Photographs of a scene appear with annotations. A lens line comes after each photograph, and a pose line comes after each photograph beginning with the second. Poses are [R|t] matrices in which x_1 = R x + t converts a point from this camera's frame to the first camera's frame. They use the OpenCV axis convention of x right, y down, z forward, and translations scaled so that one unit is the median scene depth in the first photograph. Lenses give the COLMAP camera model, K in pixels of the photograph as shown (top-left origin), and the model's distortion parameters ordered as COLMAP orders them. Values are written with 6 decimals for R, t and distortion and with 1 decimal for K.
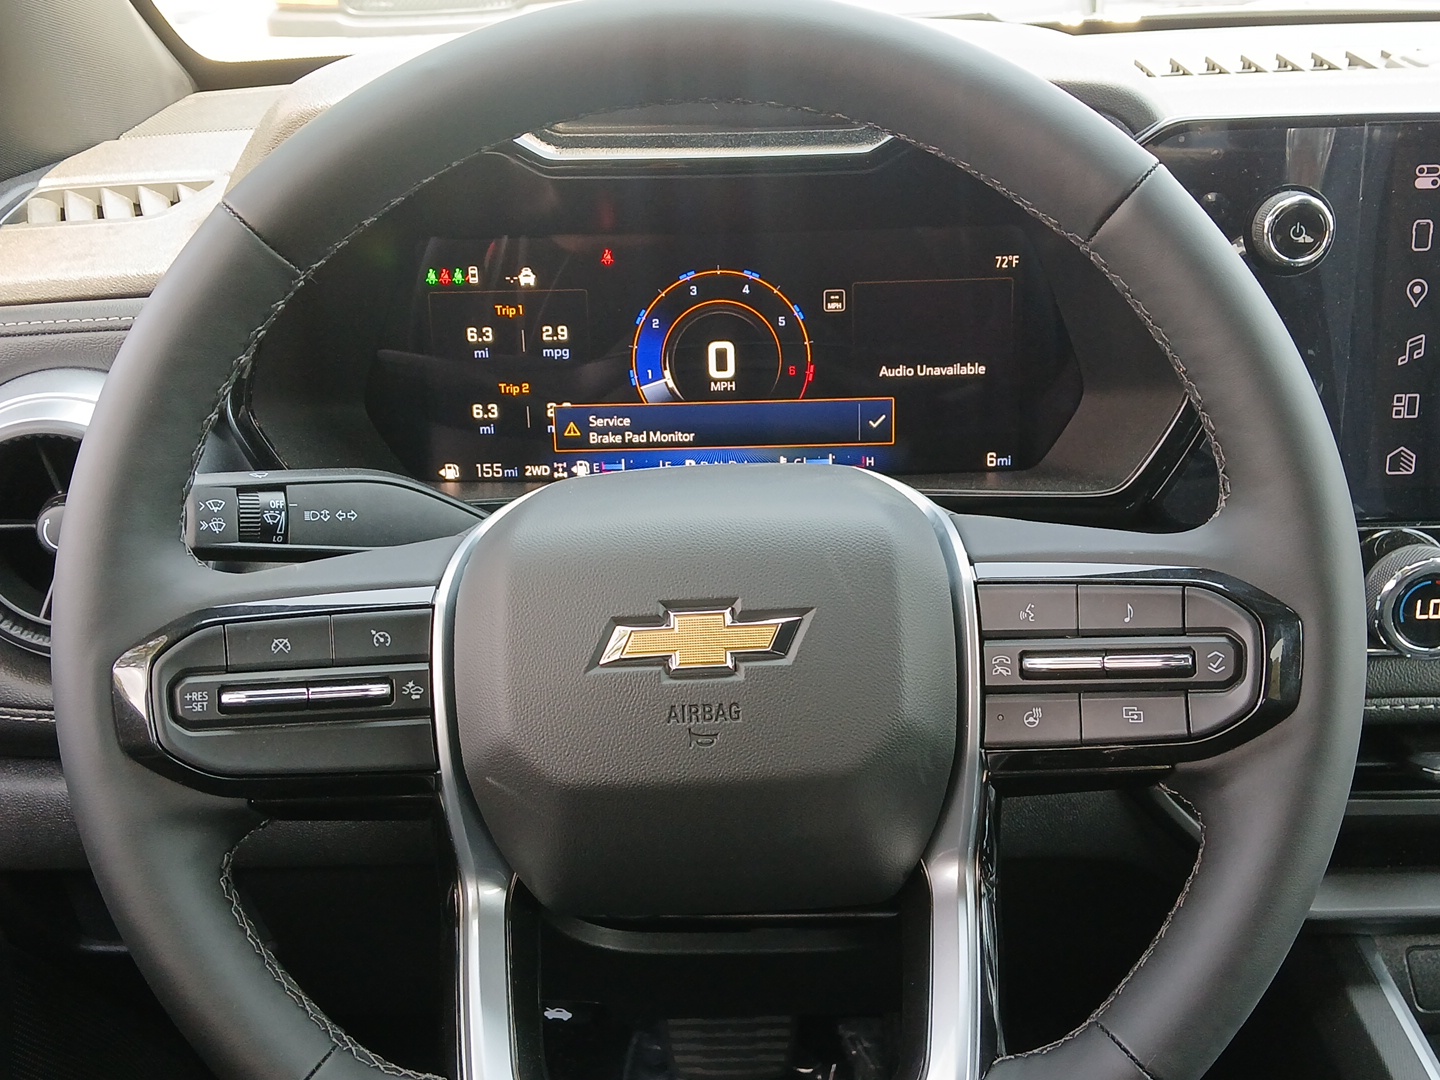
lens RADIAL K [[1460.6, 0, 724.3], [0, 1460.6, 585.3], [0, 0, 1]] dist [0.166991, -0.438973]
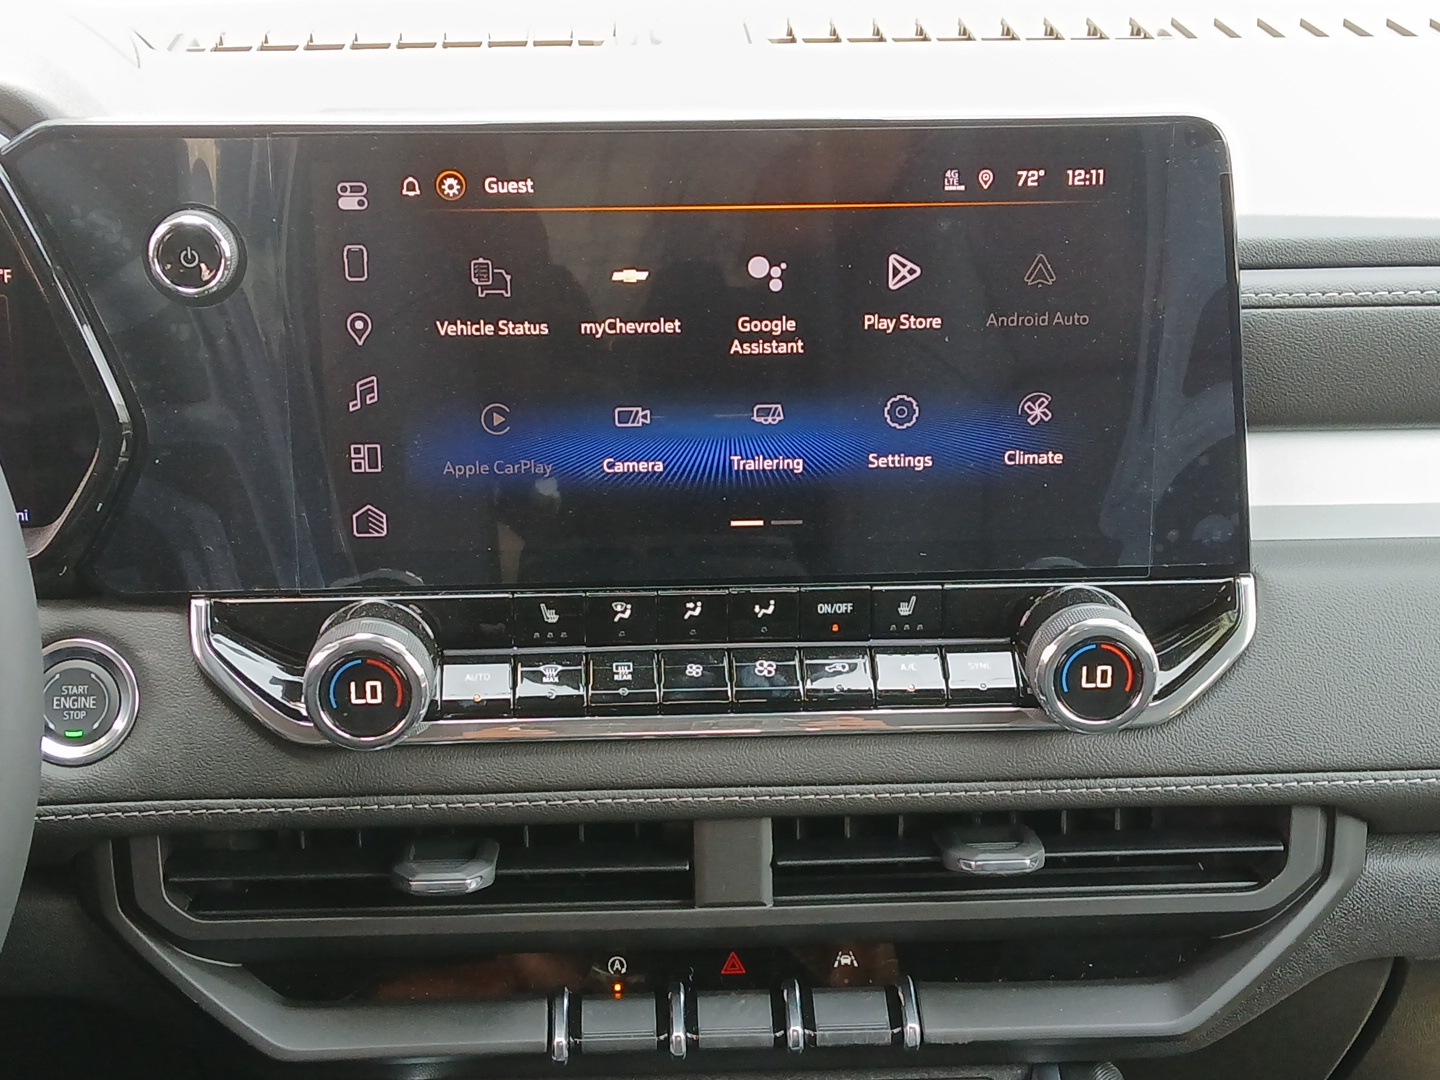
lens RADIAL K [[1769.9, 0, 720.0], [0, 1769.9, 540.0], [0, 0, 1]] dist [0.019008, 0.019820]
pose [[0.993838, 0.007254, 0.110605, 0.551859], [-0.000809, 0.998304, -0.058204, -0.013039], [-0.110839, 0.057756, 0.992159, -0.047745]]
